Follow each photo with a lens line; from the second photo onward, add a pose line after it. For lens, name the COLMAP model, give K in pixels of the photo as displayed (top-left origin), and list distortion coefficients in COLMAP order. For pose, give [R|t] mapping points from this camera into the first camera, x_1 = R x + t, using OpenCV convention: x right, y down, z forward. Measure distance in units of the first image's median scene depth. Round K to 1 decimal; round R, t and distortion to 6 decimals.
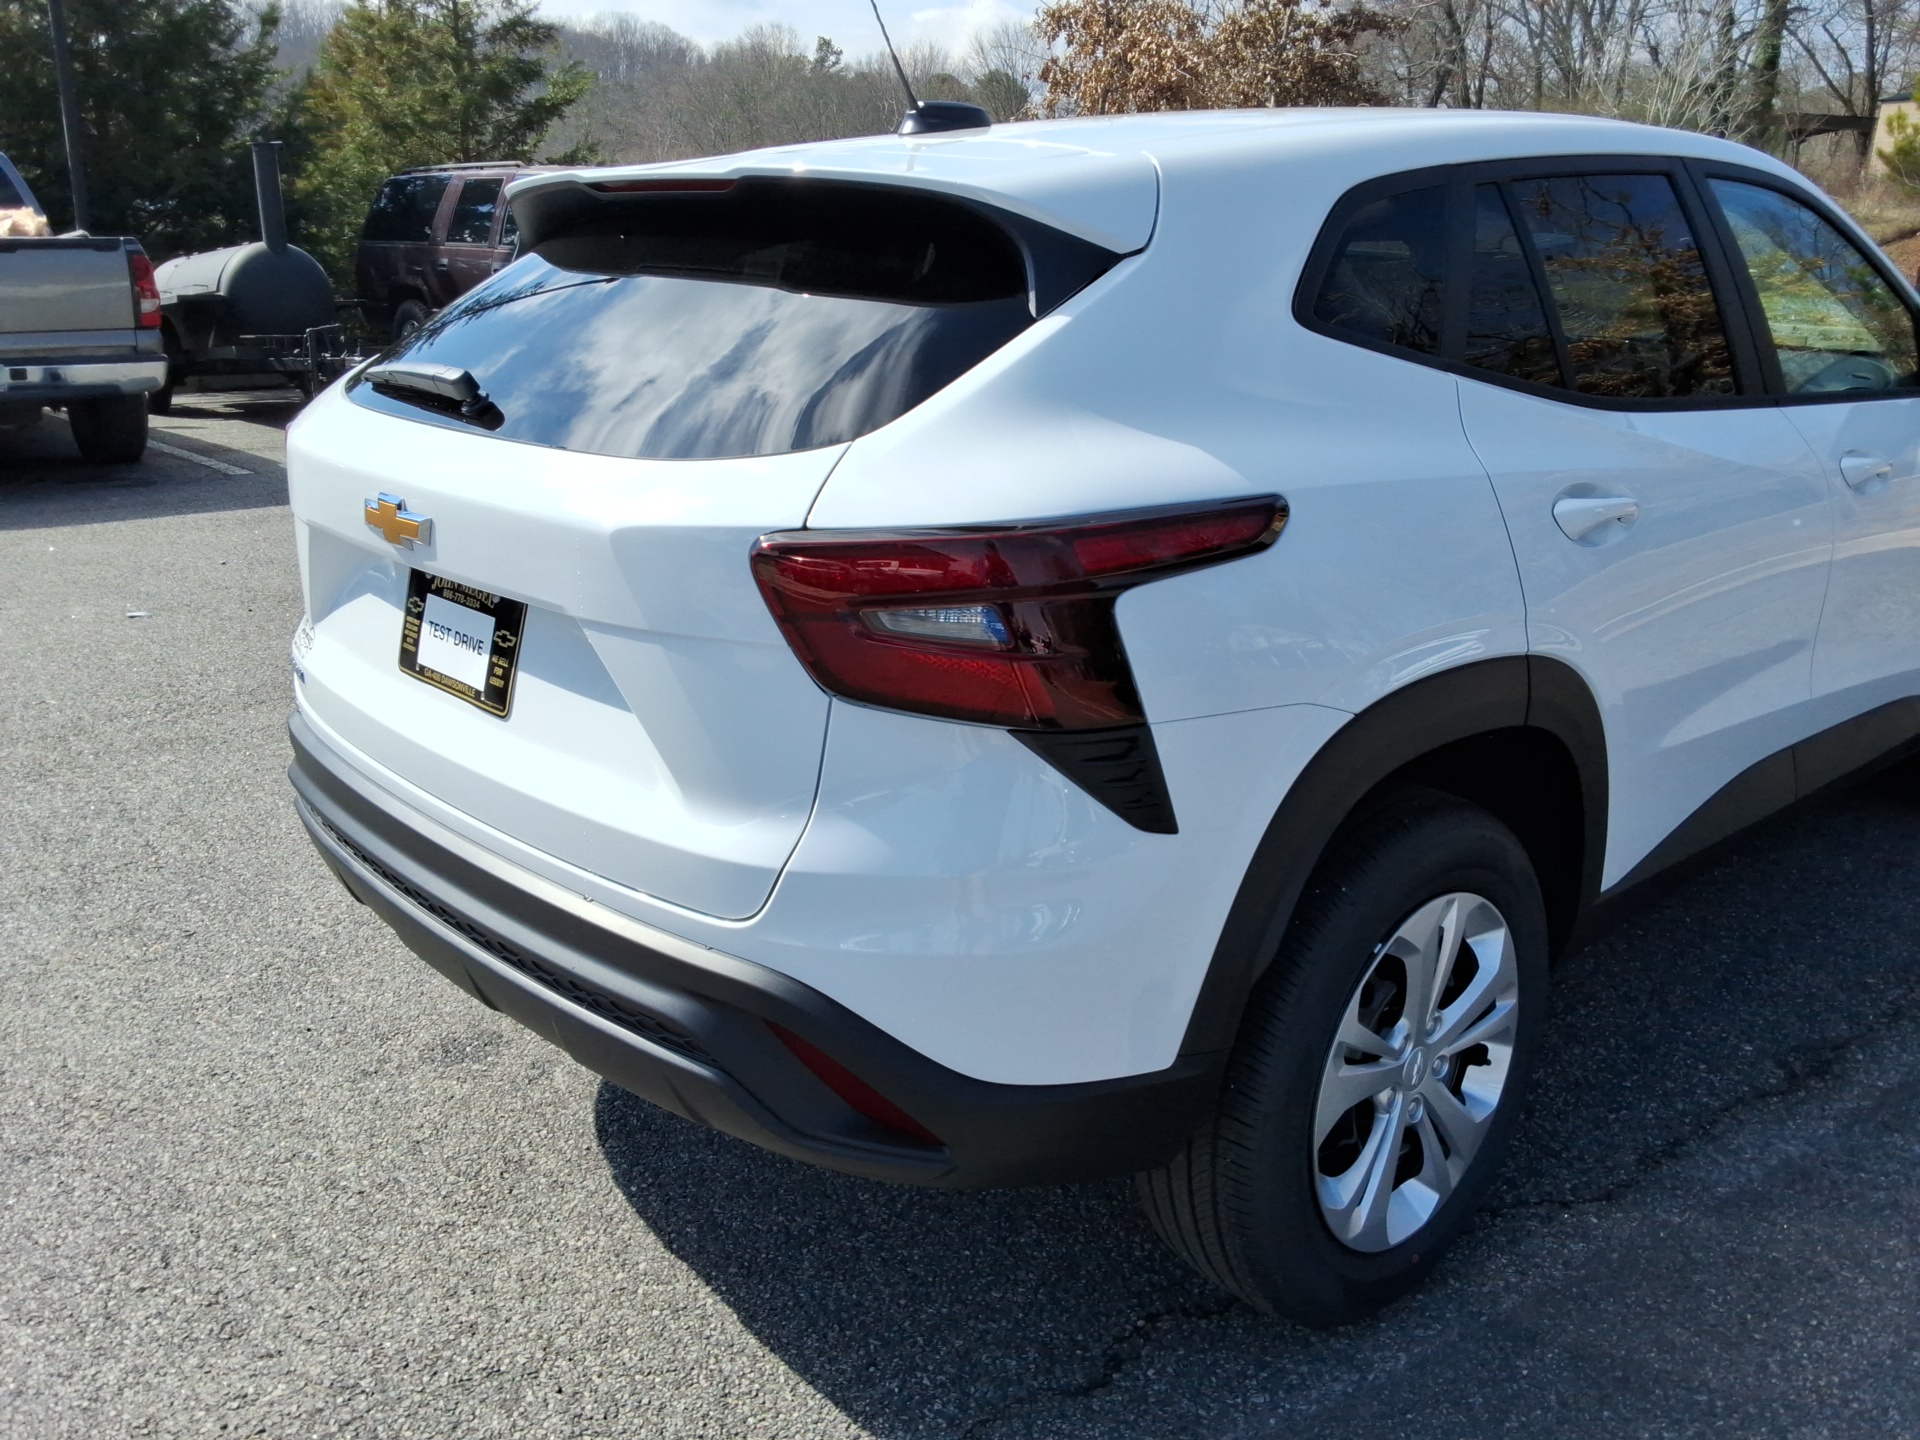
lens RADIAL K [[1549.8, 0, 975.9], [0, 1549.8, 697.0], [0, 0, 1]] dist [0.111873, -0.178471]
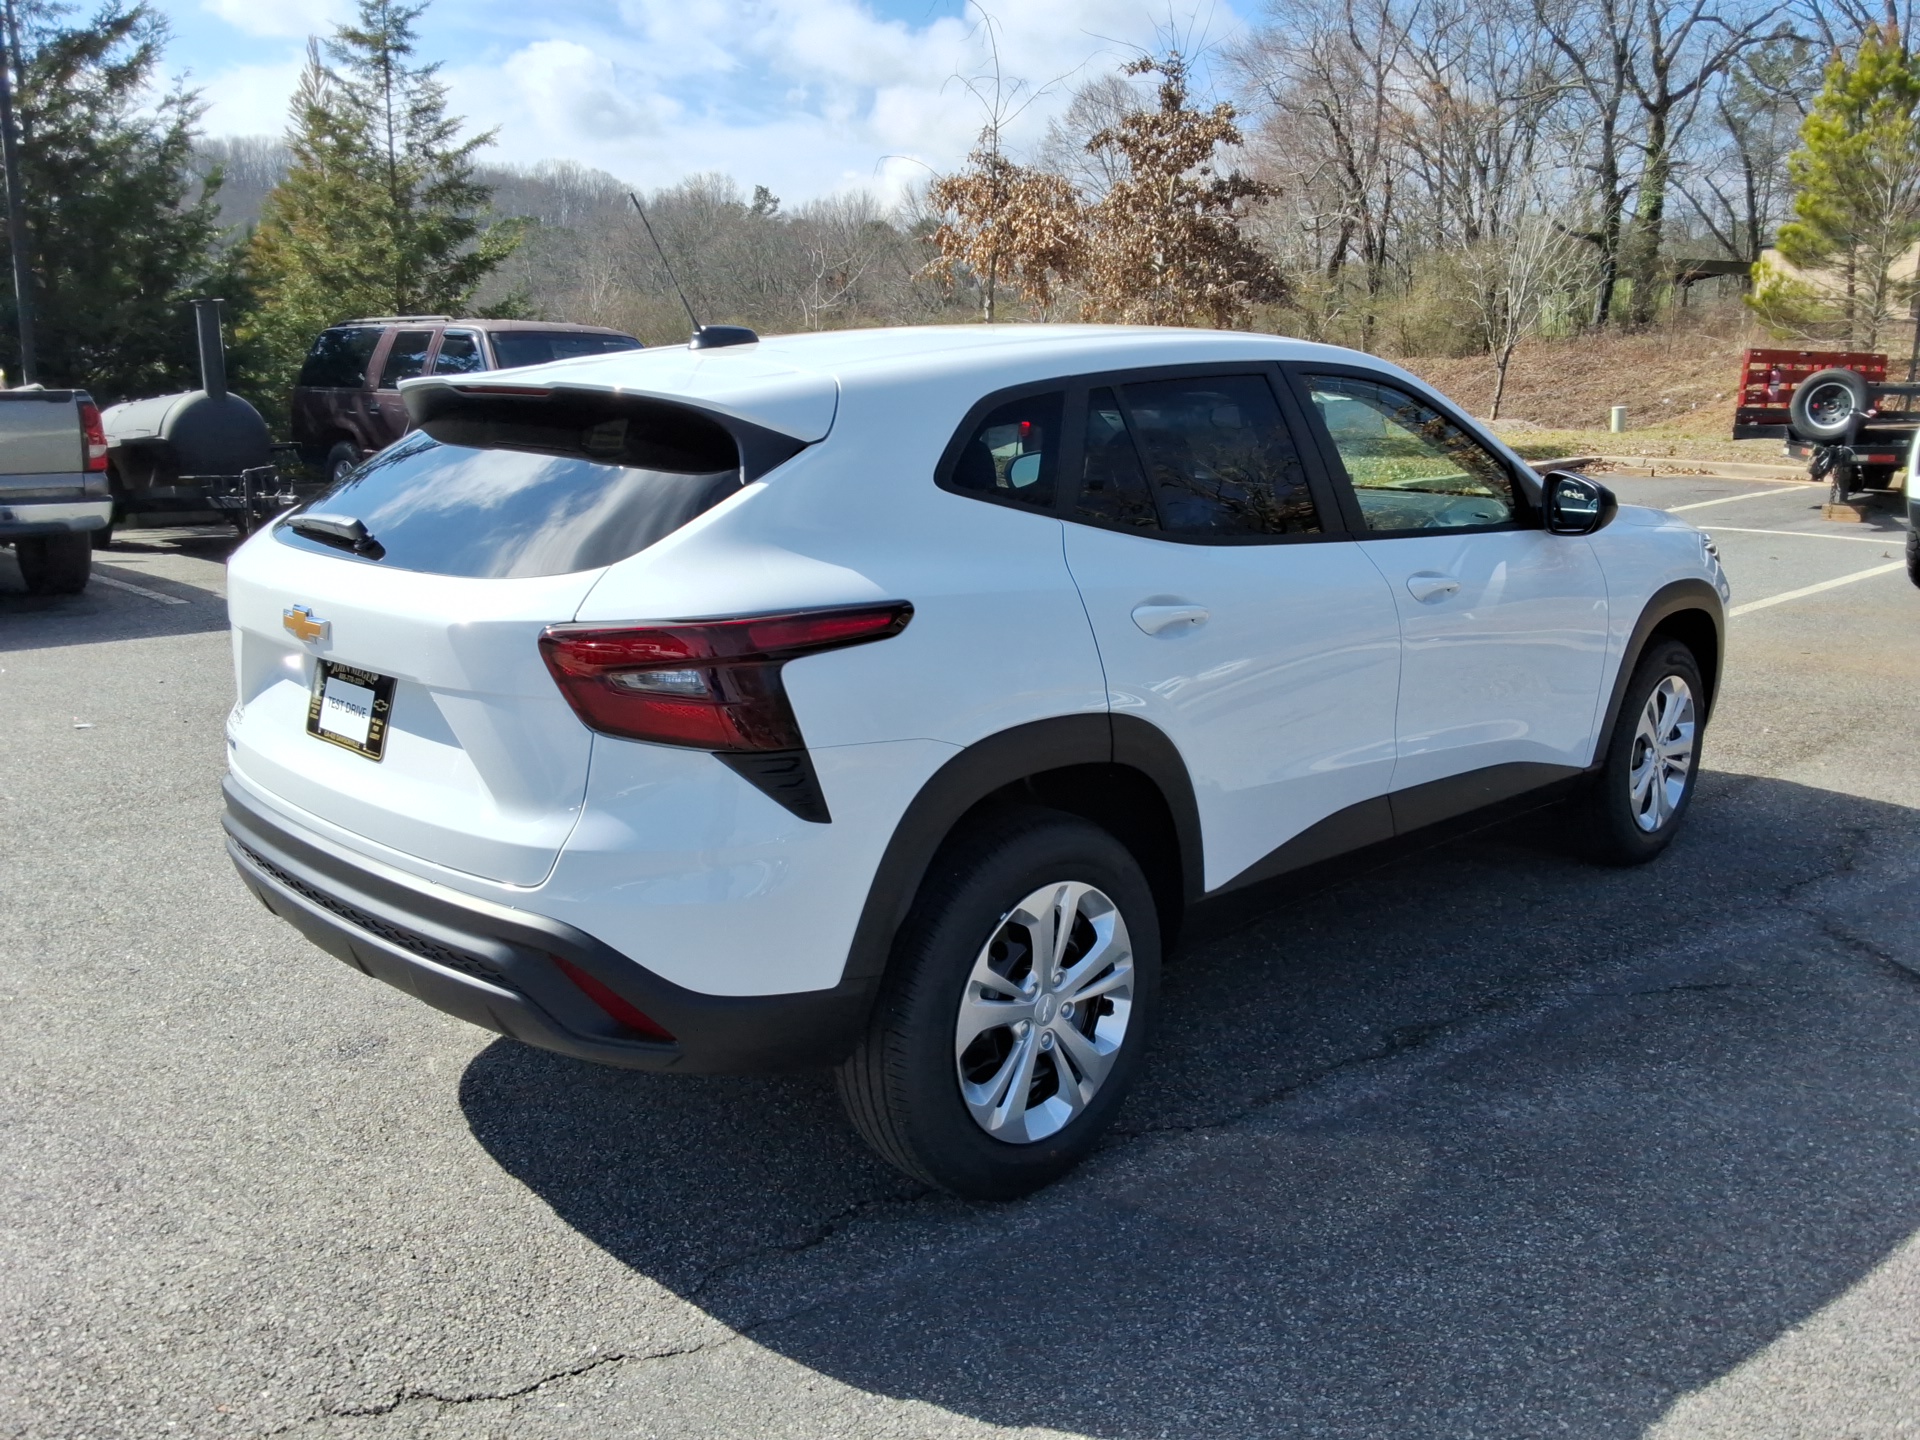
lens RADIAL K [[1549.8, 0, 981.5], [0, 1549.8, 698.6], [0, 0, 1]] dist [0.111873, -0.178471]
pose [[0.999102, -0.008691, 0.041461, 0.158772], [0.011991, 0.996721, -0.080017, 0.066549], [-0.040630, 0.080442, 0.995931, -0.380669]]
